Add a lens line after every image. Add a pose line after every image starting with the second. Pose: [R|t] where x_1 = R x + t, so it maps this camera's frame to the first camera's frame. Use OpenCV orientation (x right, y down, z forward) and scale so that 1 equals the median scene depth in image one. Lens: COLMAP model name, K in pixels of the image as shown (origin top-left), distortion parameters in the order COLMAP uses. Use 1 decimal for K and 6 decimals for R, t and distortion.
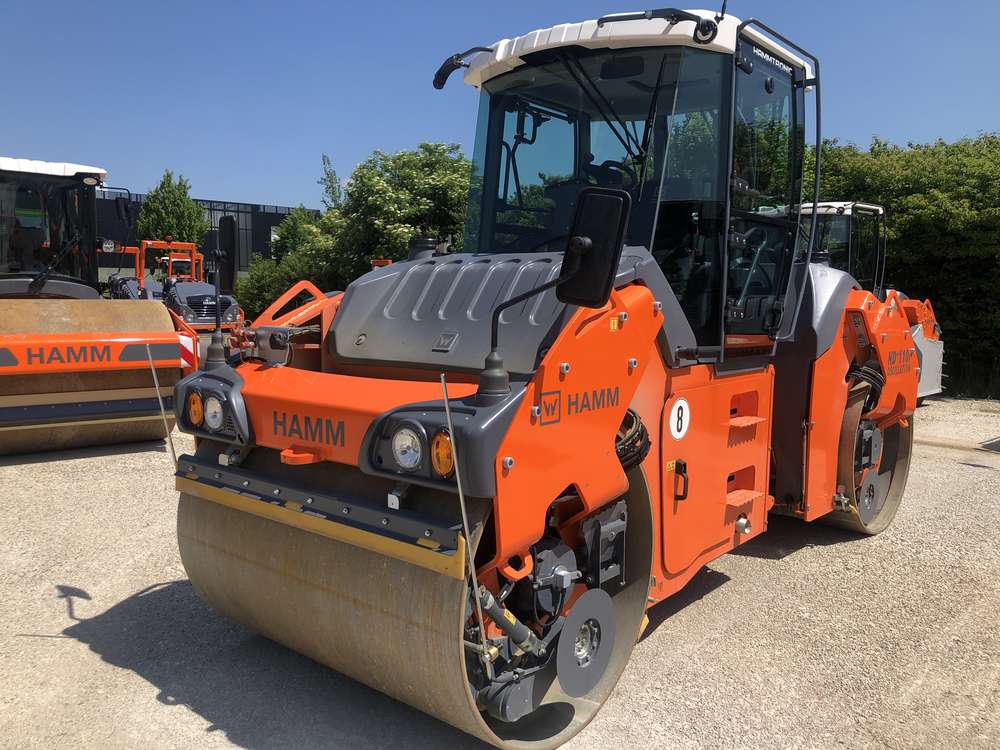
lens RADIAL K [[819.8, 0, 508.9], [0, 819.8, 376.5], [0, 0, 1]] dist [-0.000733, -0.005338]
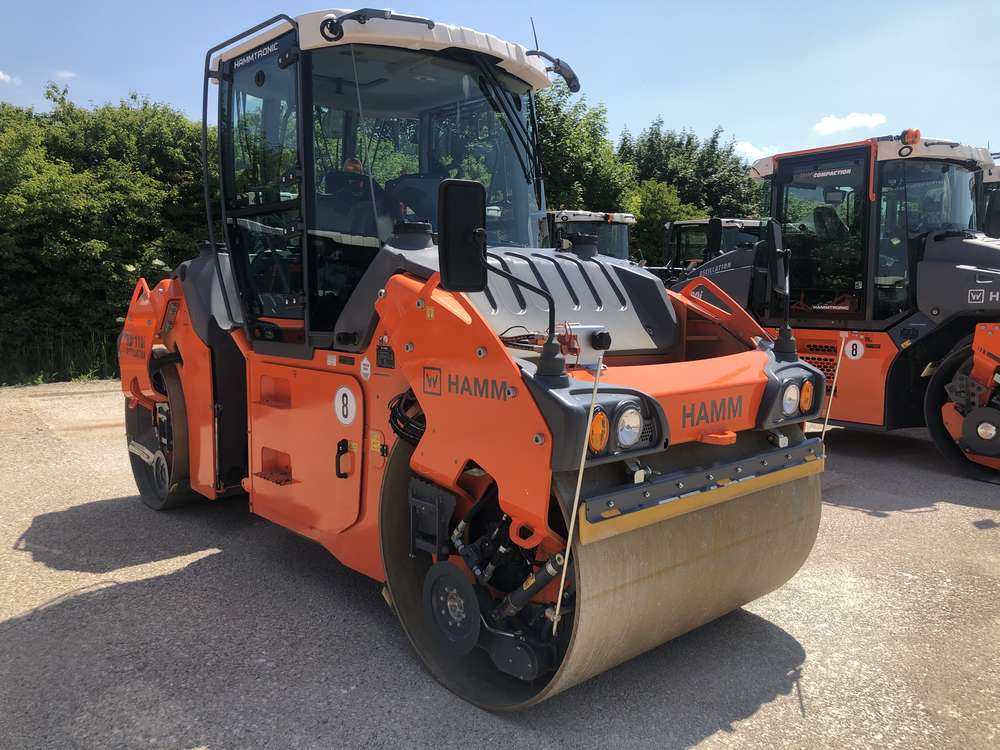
lens RADIAL K [[823.7, 0, 515.5], [0, 823.7, 375.4], [0, 0, 1]] dist [0.001939, -0.007269]
pose [[0.119345, -0.109597, 0.986785, -0.553777], [0.094463, 0.990634, 0.098600, -0.048069], [-0.988349, 0.081447, 0.128580, 0.455498]]
